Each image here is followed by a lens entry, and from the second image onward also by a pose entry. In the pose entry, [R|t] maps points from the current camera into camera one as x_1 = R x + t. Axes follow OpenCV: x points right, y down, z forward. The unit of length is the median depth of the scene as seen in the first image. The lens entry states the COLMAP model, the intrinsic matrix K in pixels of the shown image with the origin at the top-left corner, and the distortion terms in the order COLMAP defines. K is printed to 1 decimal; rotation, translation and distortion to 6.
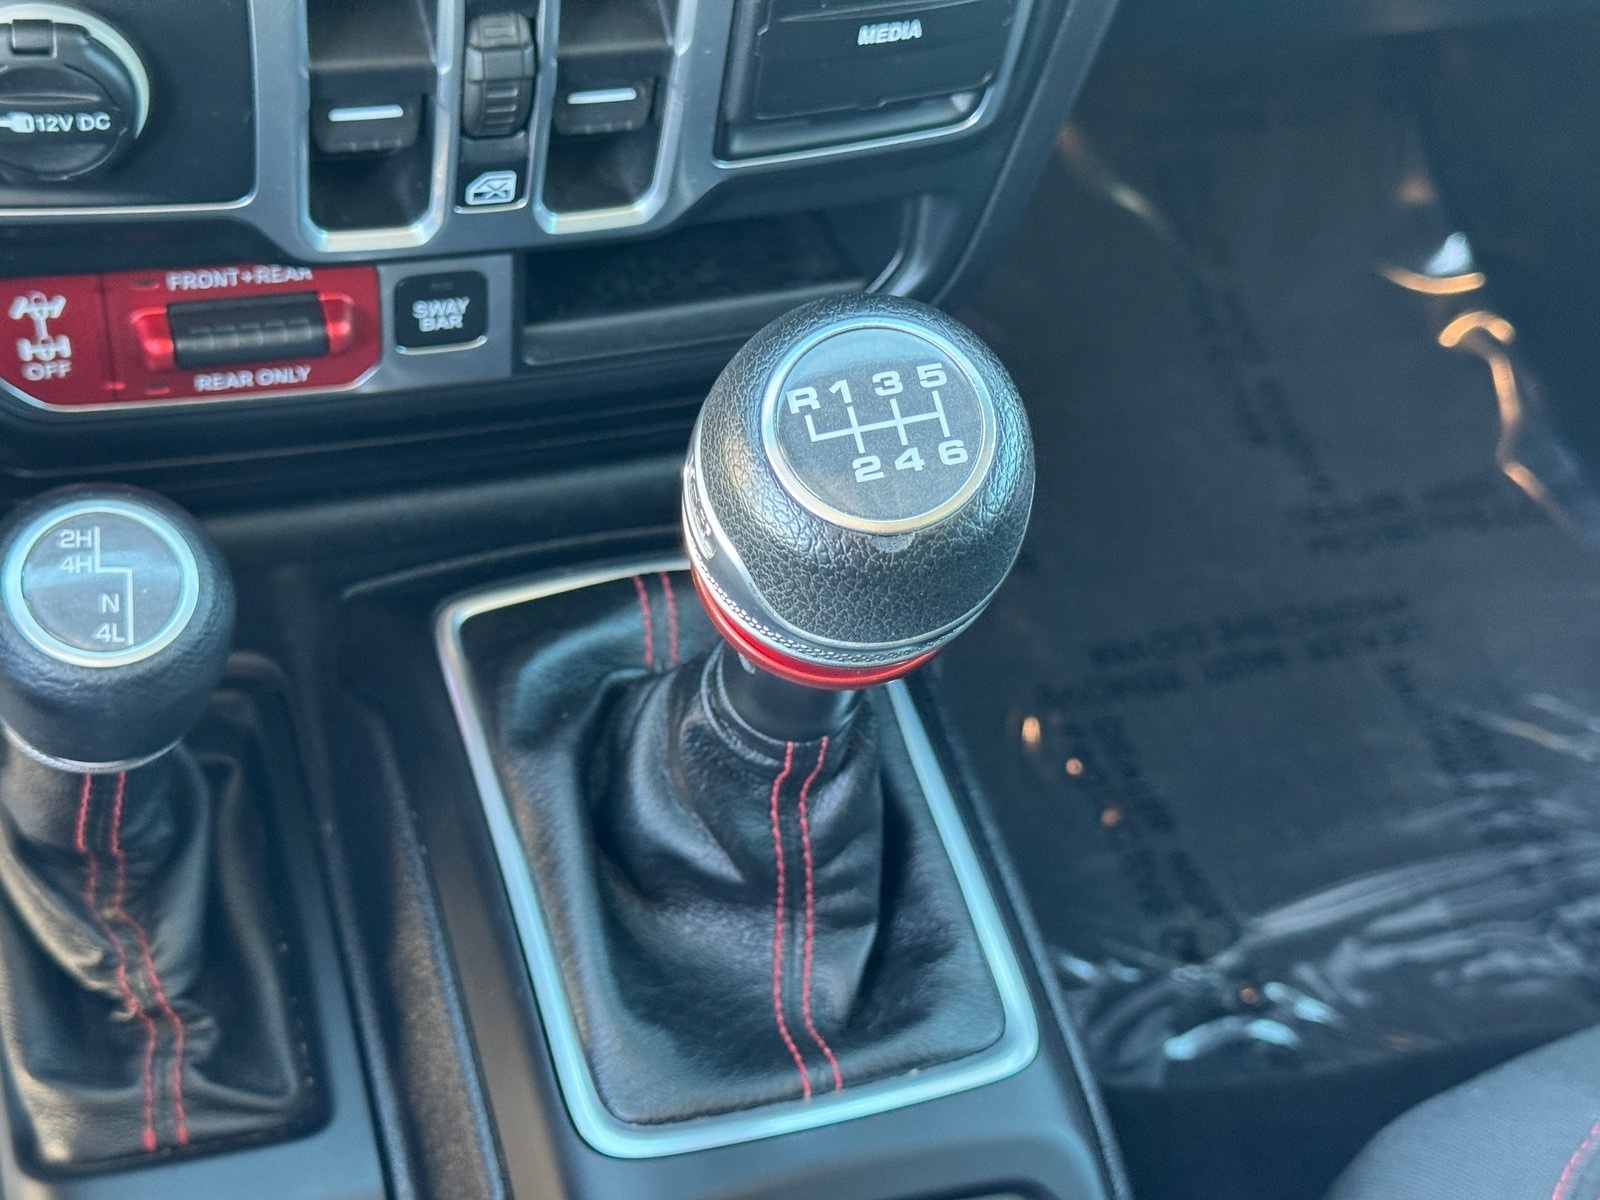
lens RADIAL K [[2280.9, 0, 822.6], [0, 2280.9, 607.0], [0, 0, 1]] dist [0.161803, -0.472380]
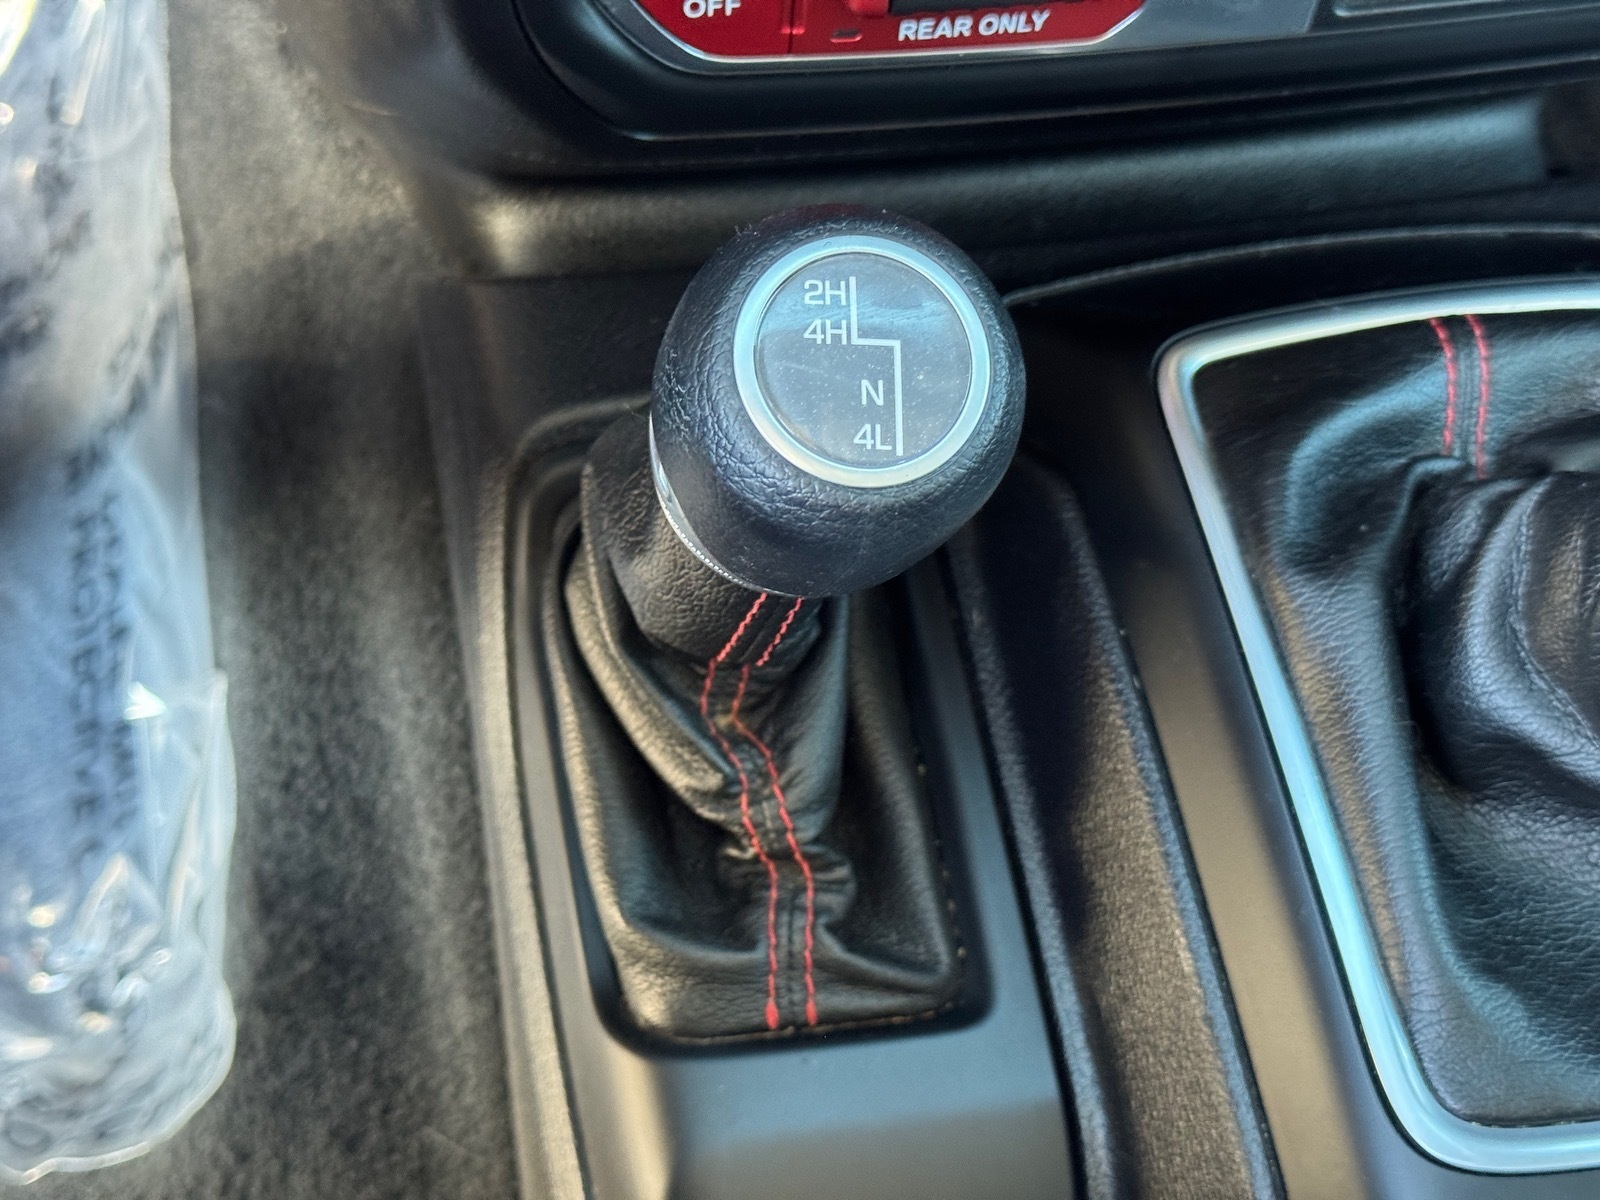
lens RADIAL K [[2256.7, 0, 769.6], [0, 2256.7, 594.1], [0, 0, 1]] dist [0.174587, -0.545840]
pose [[0.989501, 0.085413, -0.116588, -0.220342], [-0.061737, 0.979180, 0.193378, -0.061701], [0.130677, -0.184150, 0.974173, 0.280999]]
